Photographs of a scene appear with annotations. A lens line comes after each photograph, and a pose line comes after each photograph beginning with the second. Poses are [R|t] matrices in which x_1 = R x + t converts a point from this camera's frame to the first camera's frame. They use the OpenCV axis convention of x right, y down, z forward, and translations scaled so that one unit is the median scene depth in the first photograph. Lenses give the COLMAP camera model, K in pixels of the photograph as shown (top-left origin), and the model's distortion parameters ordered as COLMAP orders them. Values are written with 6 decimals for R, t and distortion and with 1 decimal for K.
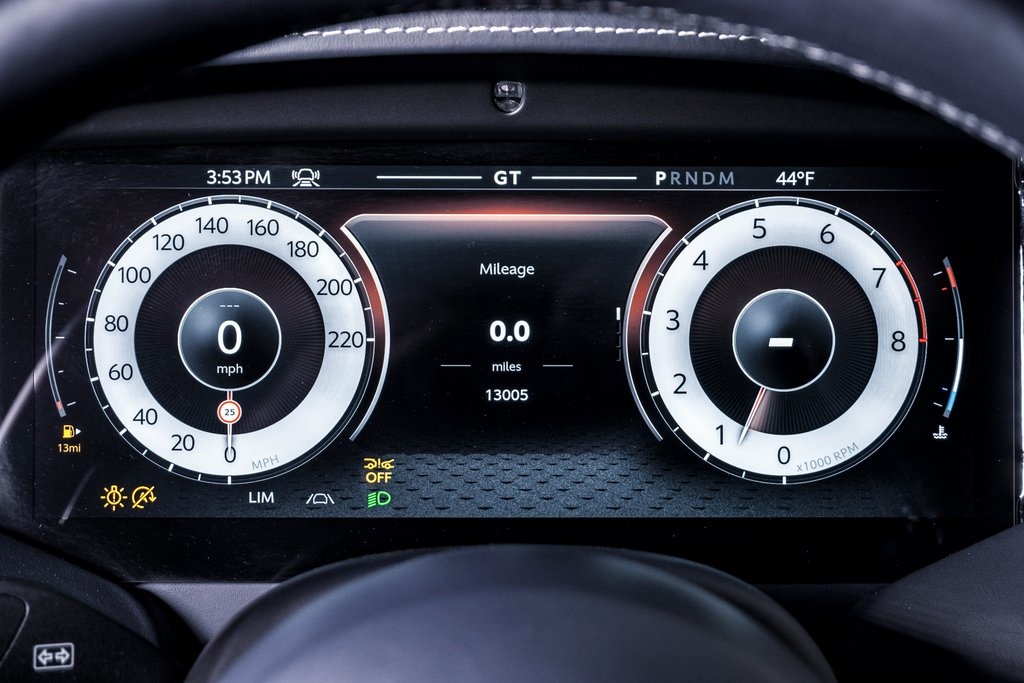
lens RADIAL K [[2190.2, 0, 512.9], [0, 2190.2, 341.4], [0, 0, 1]] dist [0.004505, 0.000000]
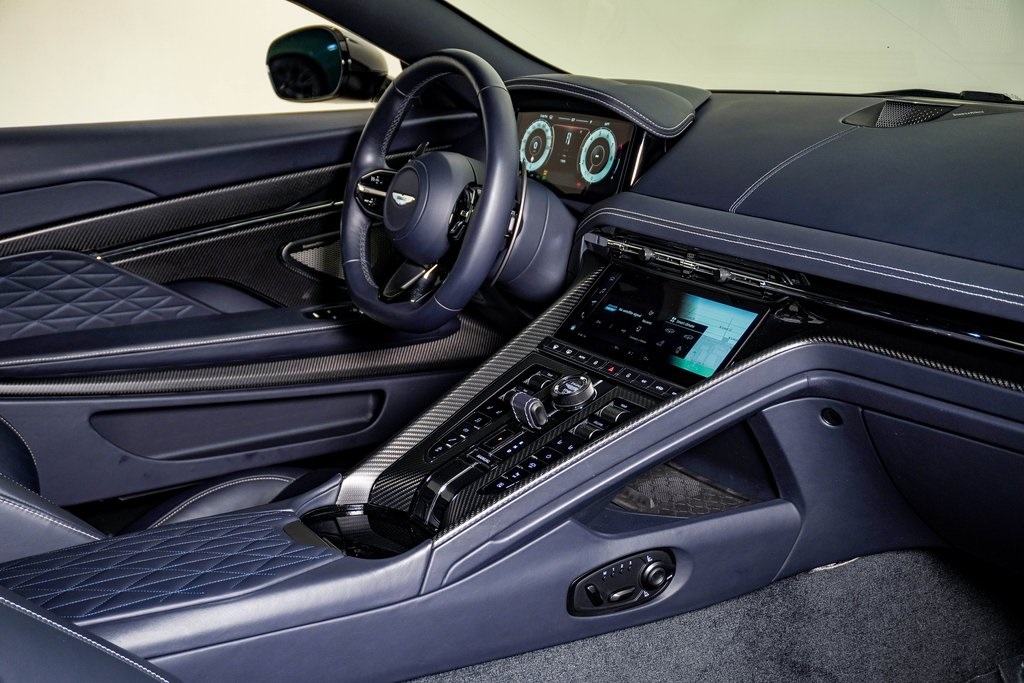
lens RADIAL K [[1266.2, 0, 507.6], [0, 1266.2, 341.7], [0, 0, 1]] dist [-0.002755, 0.000000]
pose [[0.532259, 0.212055, -0.819593, 2.472933], [-0.222887, 0.969066, 0.105982, 0.150236], [0.816714, 0.126267, 0.563058, -0.740525]]
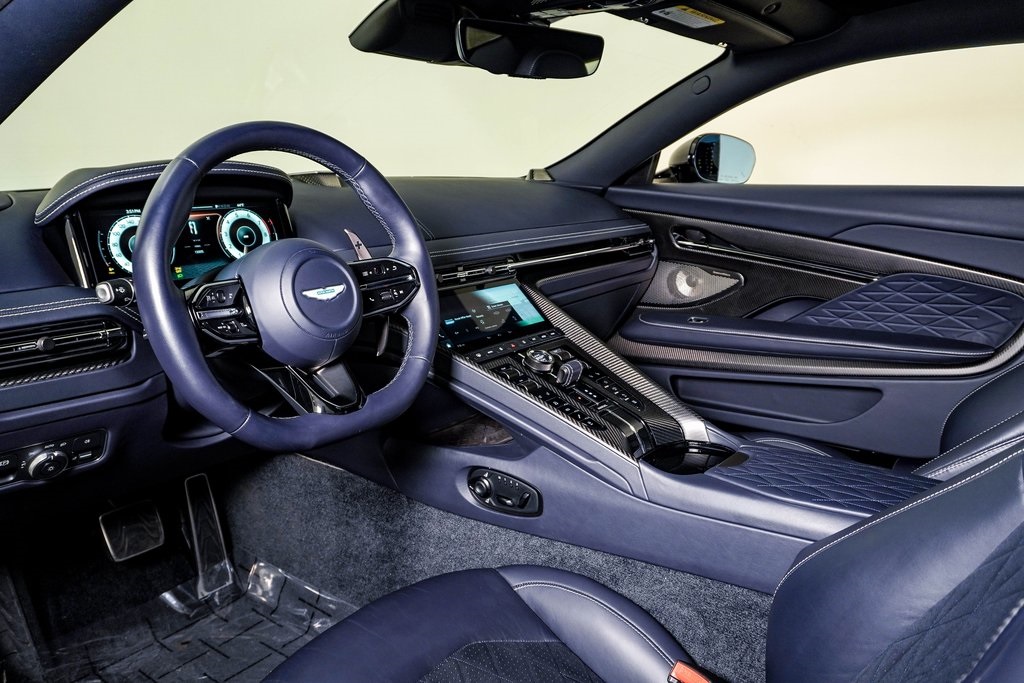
lens RADIAL K [[771.2, 0, 507.1], [0, 771.2, 340.7], [0, 0, 1]] dist [-0.012816, 0.008493]
pose [[0.628118, -0.186200, 0.755511, -0.898152], [0.228695, 0.972240, 0.049481, 0.287193], [-0.743751, 0.141702, 0.653264, -0.592861]]
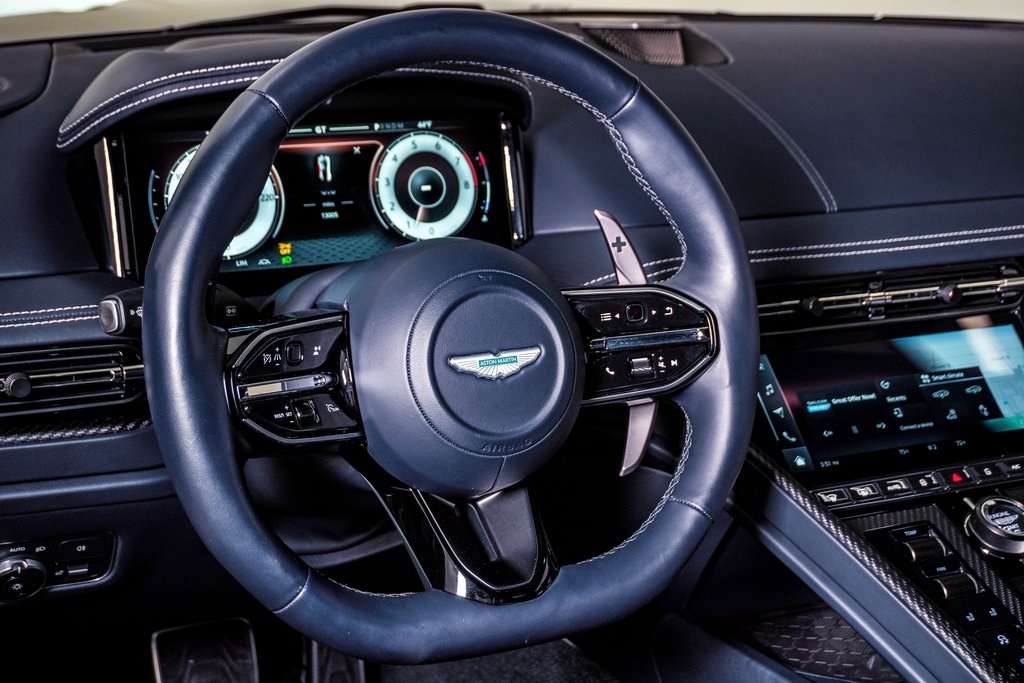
lens RADIAL K [[1703.4, 0, 512.4], [0, 1703.4, 336.3], [0, 0, 1]] dist [0.013928, 0.000000]
pose [[0.891065, -0.101203, 0.442449, -0.699804], [0.093334, 0.994848, 0.039586, 0.105351], [-0.444175, 0.006022, 0.895920, -0.858212]]
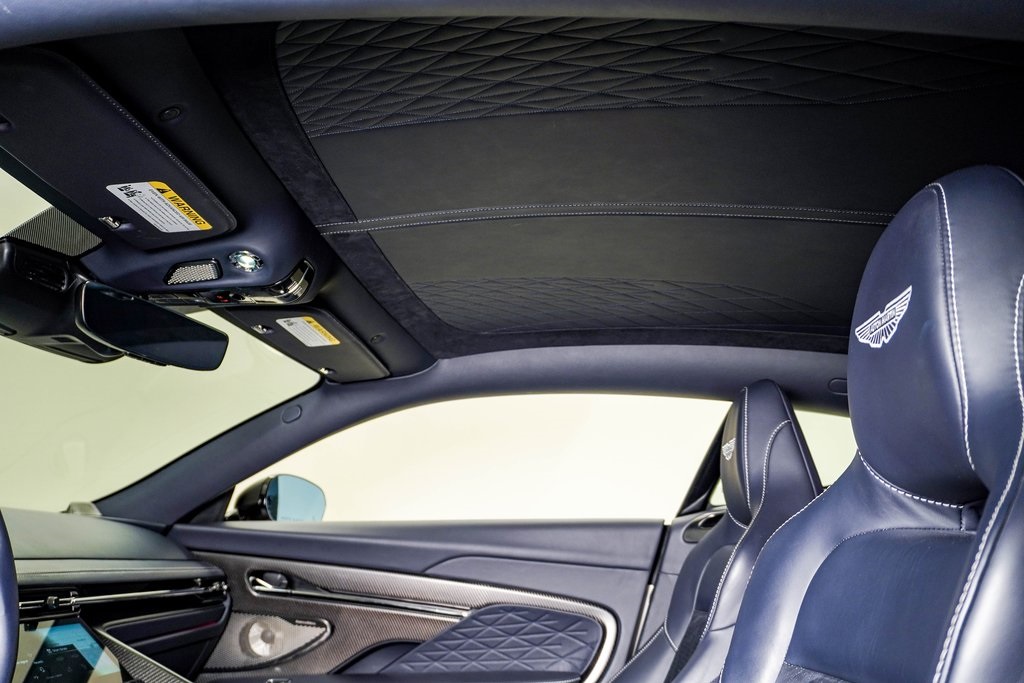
lens RADIAL K [[836.6, 0, 509.7], [0, 836.6, 342.3], [0, 0, 1]] dist [-0.029121, 0.009734]
pose [[0.082478, 0.235876, 0.968277, -0.997831], [0.284570, 0.925562, -0.249711, 0.396055], [-0.955101, 0.296139, 0.009215, -0.268314]]
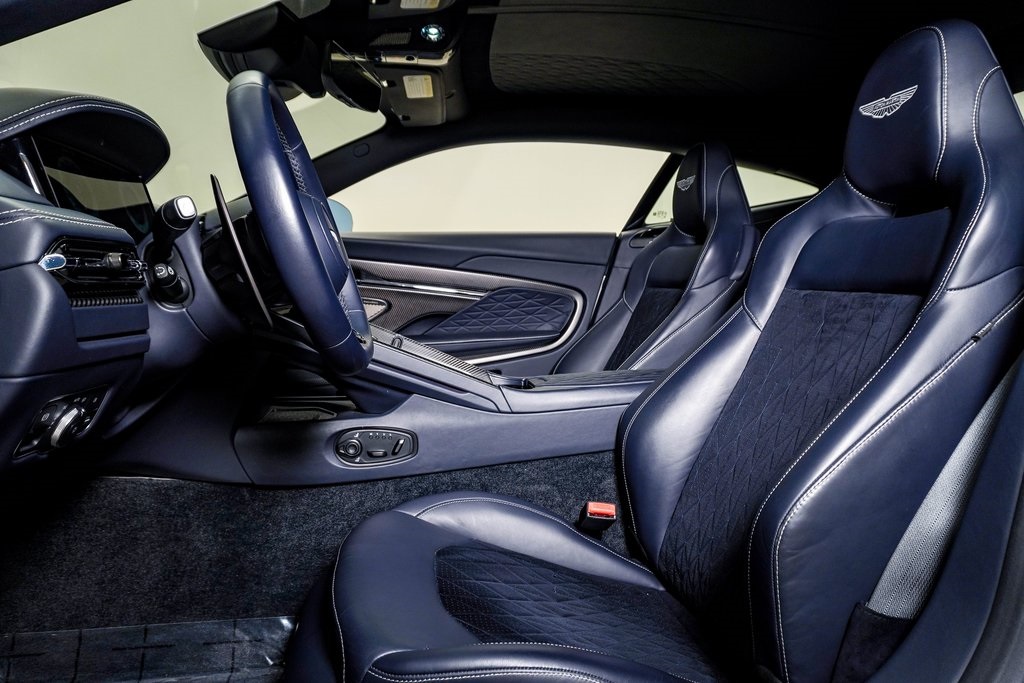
lens RADIAL K [[676.0, 0, 510.3], [0, 676.0, 340.1], [0, 0, 1]] dist [-0.061834, 0.030479]
pose [[-0.125929, -0.093675, 0.987607, -1.432210], [0.283677, 0.950562, 0.126333, 0.325948], [-0.950615, 0.296070, -0.093130, 0.437524]]
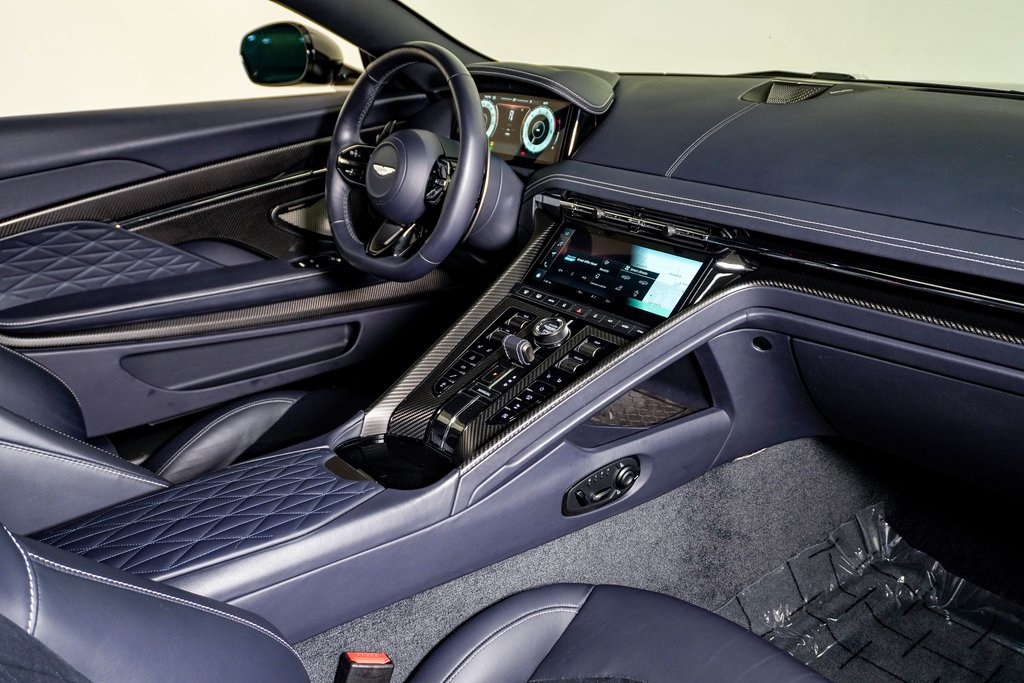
lens RADIAL K [[906.5, 0, 509.8], [0, 906.5, 341.1], [0, 0, 1]] dist [0.002067, -0.016261]
pose [[0.643394, 0.260372, -0.719897, 2.055903], [-0.198604, 0.964957, 0.171506, 0.151518], [0.739325, 0.032628, 0.672558, -0.748604]]
